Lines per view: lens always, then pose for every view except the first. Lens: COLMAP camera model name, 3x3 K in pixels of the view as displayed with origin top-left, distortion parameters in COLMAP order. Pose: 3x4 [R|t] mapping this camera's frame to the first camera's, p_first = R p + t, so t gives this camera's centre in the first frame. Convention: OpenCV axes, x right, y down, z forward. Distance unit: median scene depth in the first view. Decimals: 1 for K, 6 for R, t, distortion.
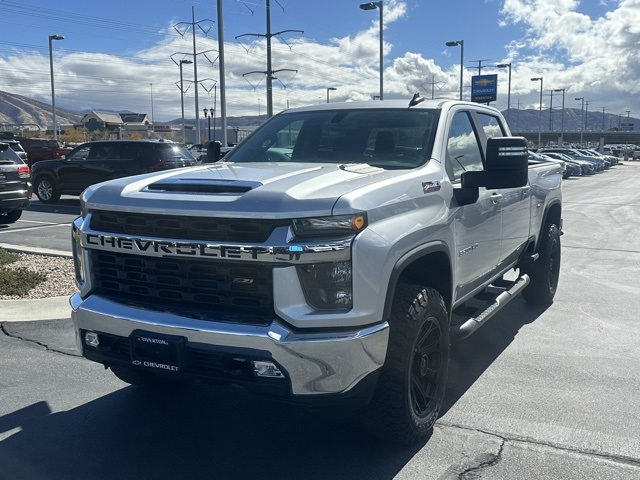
lens RADIAL K [[651.6, 0, 320.0], [0, 651.6, 240.0], [0, 0, 1]] dist [0.159877, -0.305190]
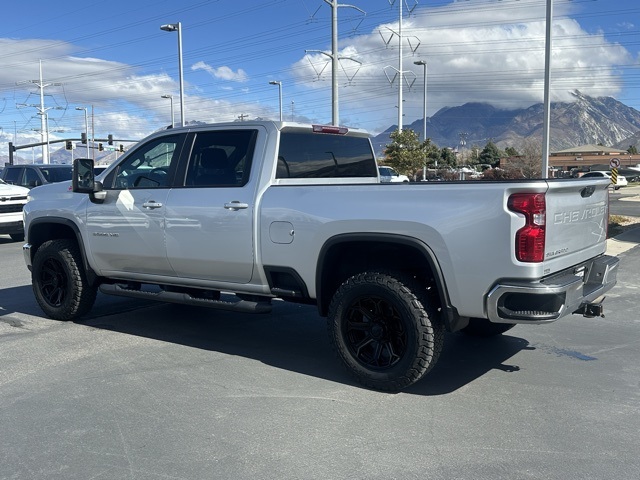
lens RADIAL K [[654.5, 0, 322.7], [0, 654.5, 242.4], [0, 0, 1]] dist [0.177446, -0.351101]
pose [[-0.128223, 0.100467, -0.986643, 1.994915], [-0.123024, 0.985560, 0.116345, -0.245184], [0.984085, 0.136299, -0.114012, 2.015955]]
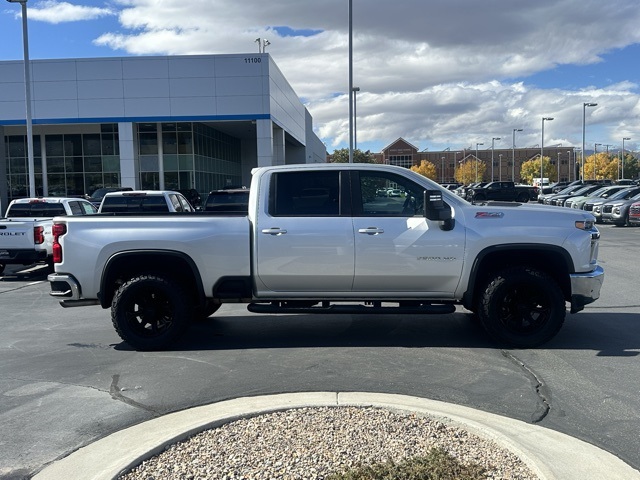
lens RADIAL K [[654.5, 0, 322.7], [0, 654.5, 242.4], [0, 0, 1]] dist [0.177446, -0.351101]
pose [[-0.430448, -0.059472, 0.900654, -1.819003], [0.140703, 0.981208, 0.132037, -0.370961], [-0.891581, 0.183560, -0.413991, 2.587223]]
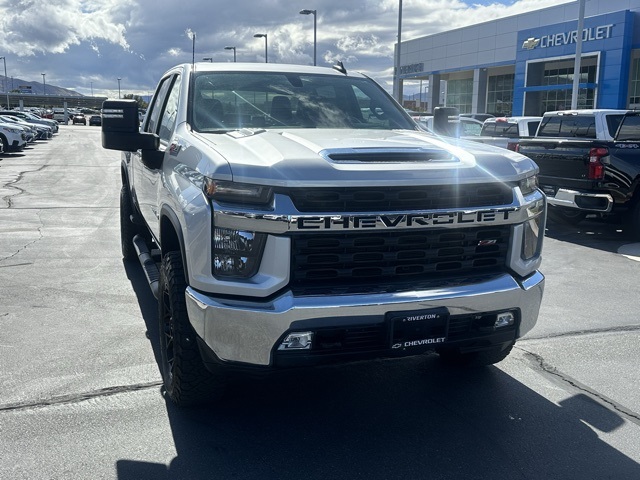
lens RADIAL K [[652.1, 0, 317.8], [0, 652.1, 251.5], [0, 0, 1]] dist [0.139837, -0.226067]
pose [[0.668001, -0.137920, 0.731268, -0.928169], [0.086120, 0.990400, 0.108123, -0.052387], [-0.739161, -0.009249, 0.673466, 0.420437]]
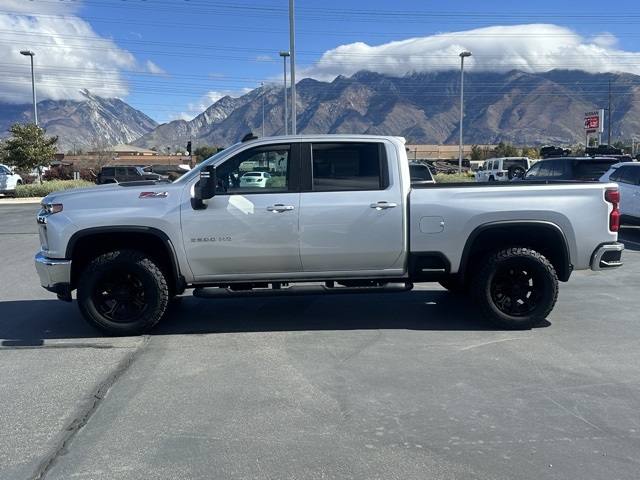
lens RADIAL K [[651.6, 0, 320.0], [0, 651.6, 240.0], [0, 0, 1]] dist [0.159877, -0.305190]
pose [[0.533920, 0.085078, -0.841244, 1.973379], [-0.103281, 0.994037, 0.034980, -0.075960], [0.839203, 0.068208, 0.539523, 0.487642]]
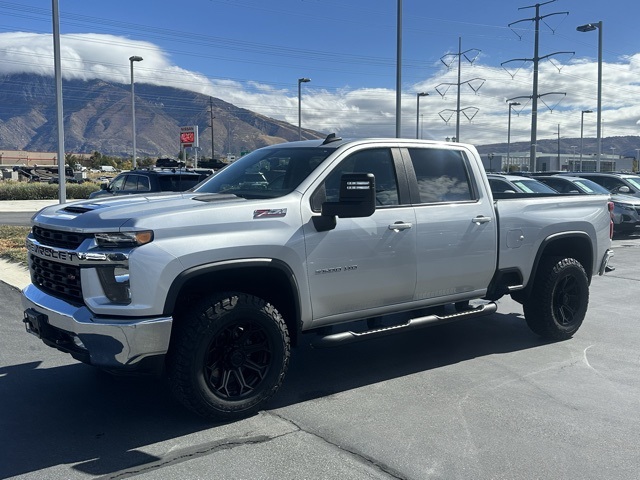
lens RADIAL K [[651.6, 0, 320.0], [0, 651.6, 240.0], [0, 0, 1]] dist [0.159877, -0.305190]
pose [[0.917702, 0.039380, -0.395314, 0.789560], [-0.055402, 0.998037, -0.029191, -0.003292], [0.393388, 0.048689, 0.918082, -0.075999]]
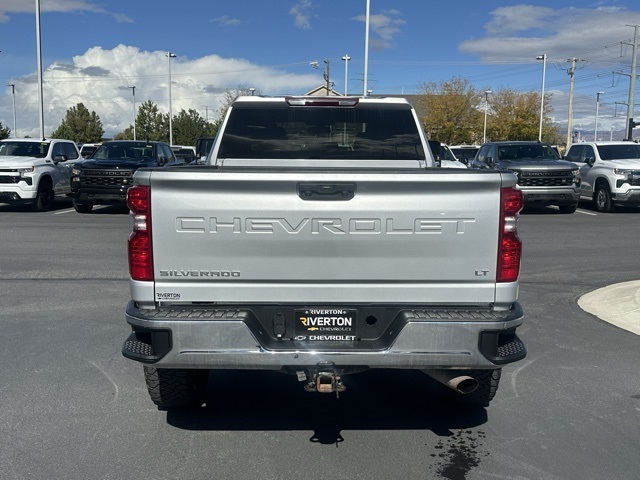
lens RADIAL K [[654.5, 0, 322.7], [0, 654.5, 242.4], [0, 0, 1]] dist [0.177446, -0.351101]
pose [[-0.871268, 0.058444, -0.487316, 1.010451], [-0.073831, 0.965981, 0.247851, -0.396276], [0.485224, 0.251923, -0.837313, 3.068438]]
